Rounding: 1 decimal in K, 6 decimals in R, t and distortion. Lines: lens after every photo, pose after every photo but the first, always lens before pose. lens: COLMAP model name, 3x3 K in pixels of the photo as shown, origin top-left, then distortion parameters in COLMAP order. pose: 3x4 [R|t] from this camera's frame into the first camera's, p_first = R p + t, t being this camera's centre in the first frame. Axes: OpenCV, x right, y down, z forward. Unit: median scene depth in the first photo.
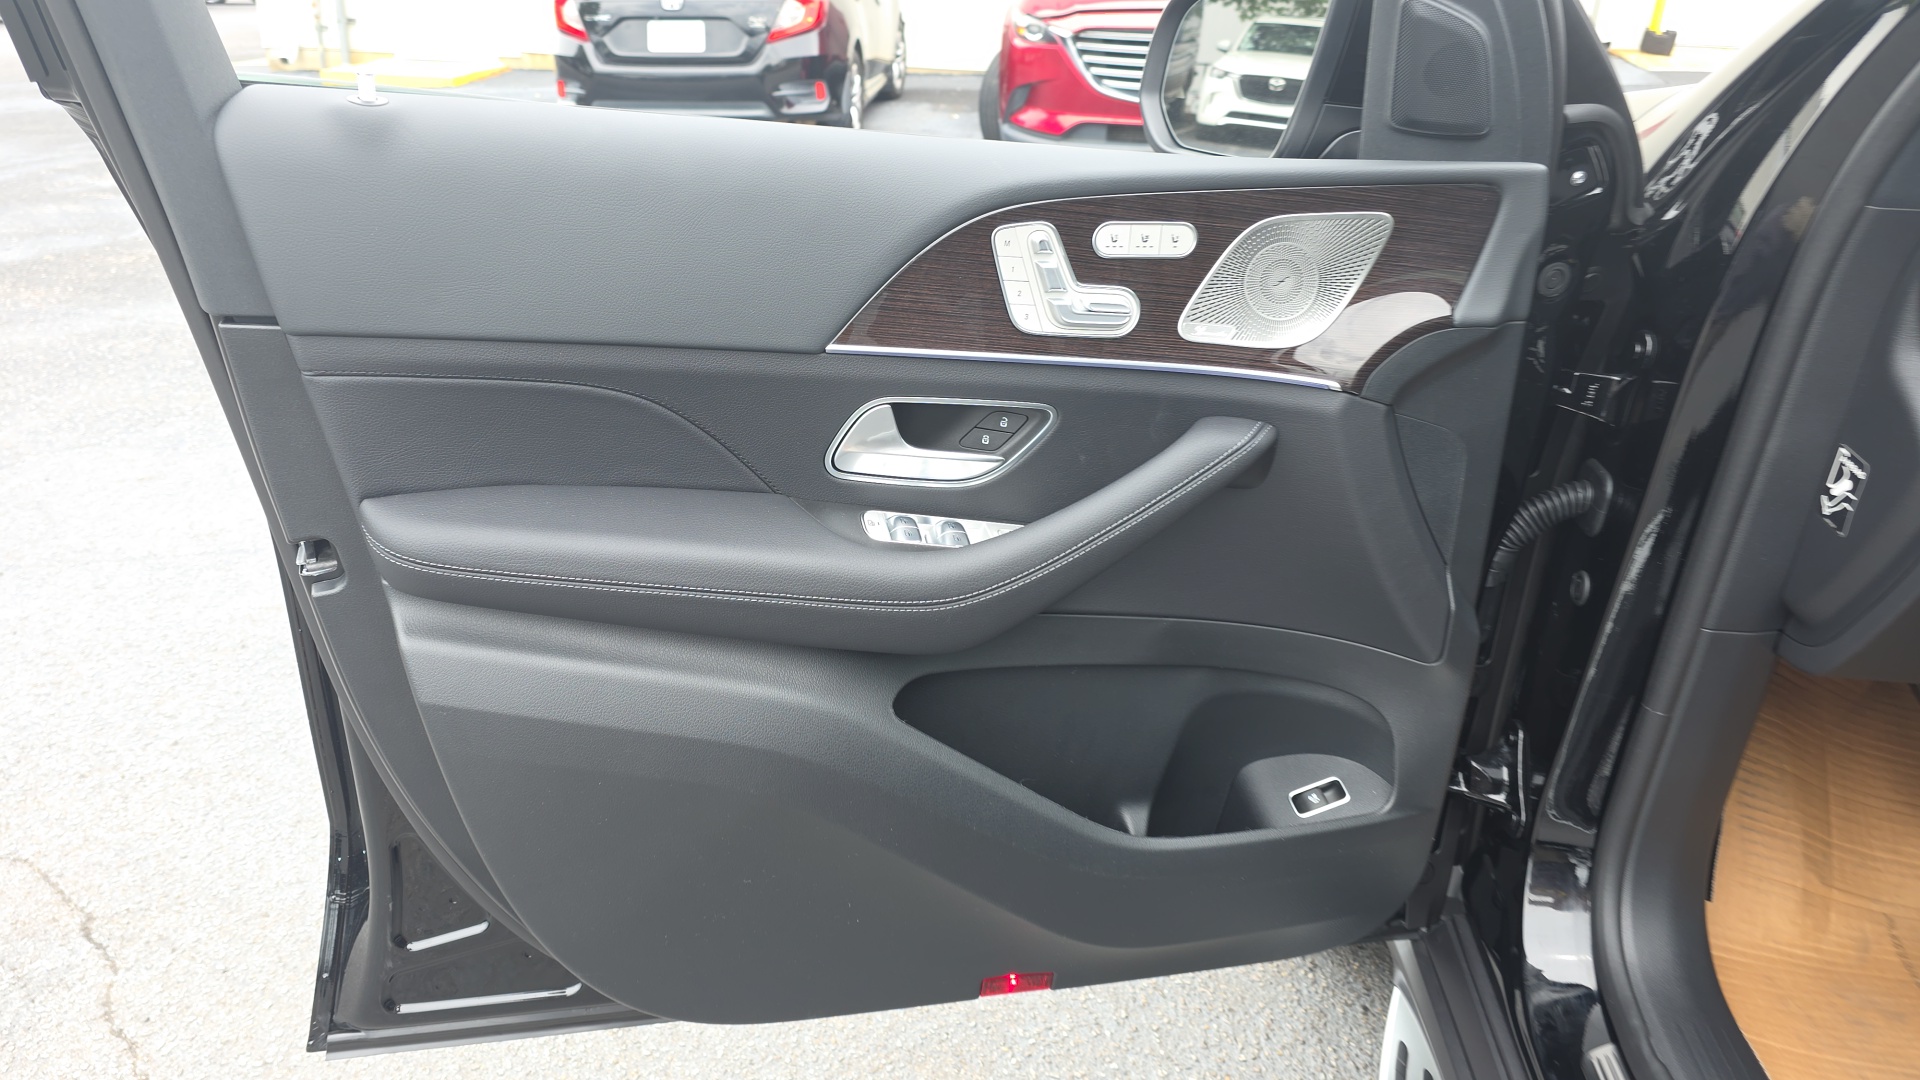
lens RADIAL K [[1310.1, 0, 895.3], [0, 1310.1, 534.5], [0, 0, 1]] dist [0.053567, -0.059297]
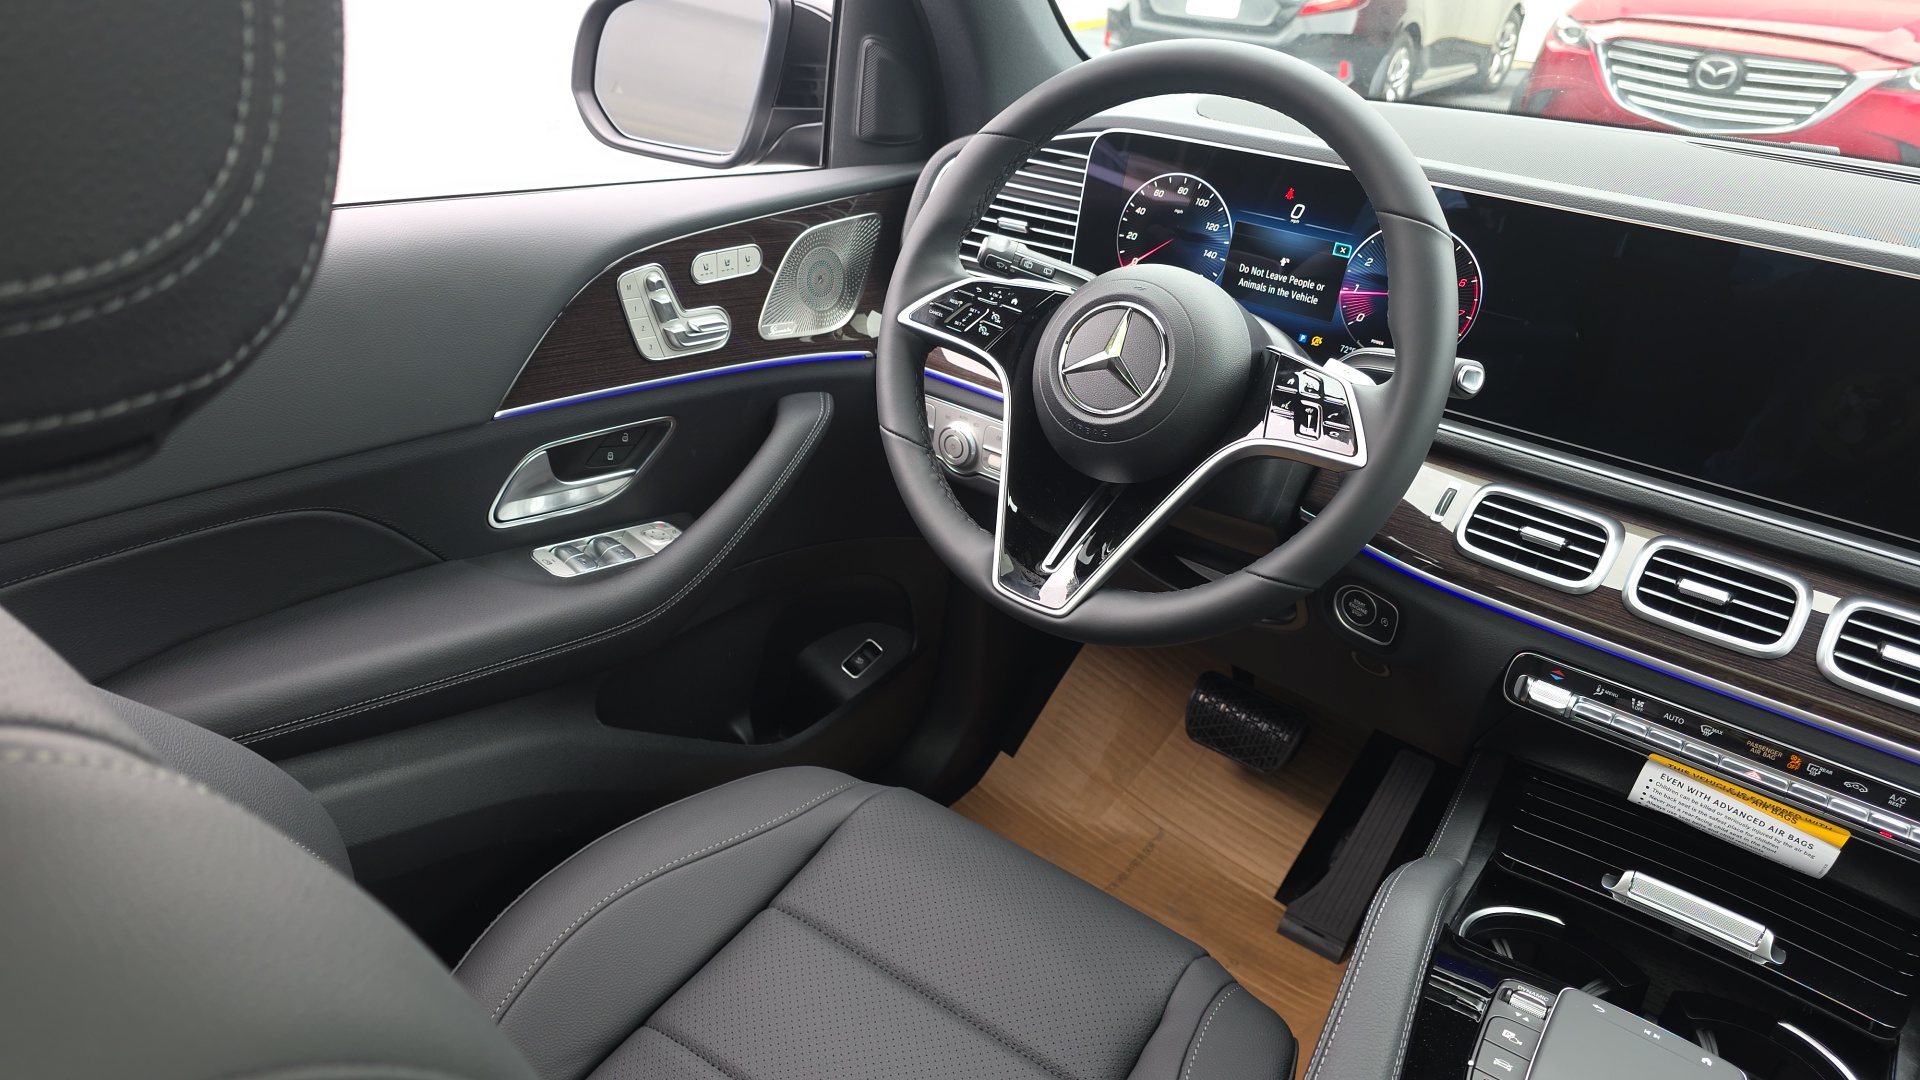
lens RADIAL K [[1310.1, 0, 921.0], [0, 1310.1, 528.7], [0, 0, 1]] dist [0.053567, -0.059297]
pose [[0.862900, 0.275100, -0.423938, 0.206473], [-0.265689, 0.960522, 0.082504, -0.000756], [0.429899, 0.041443, 0.901926, -0.029117]]
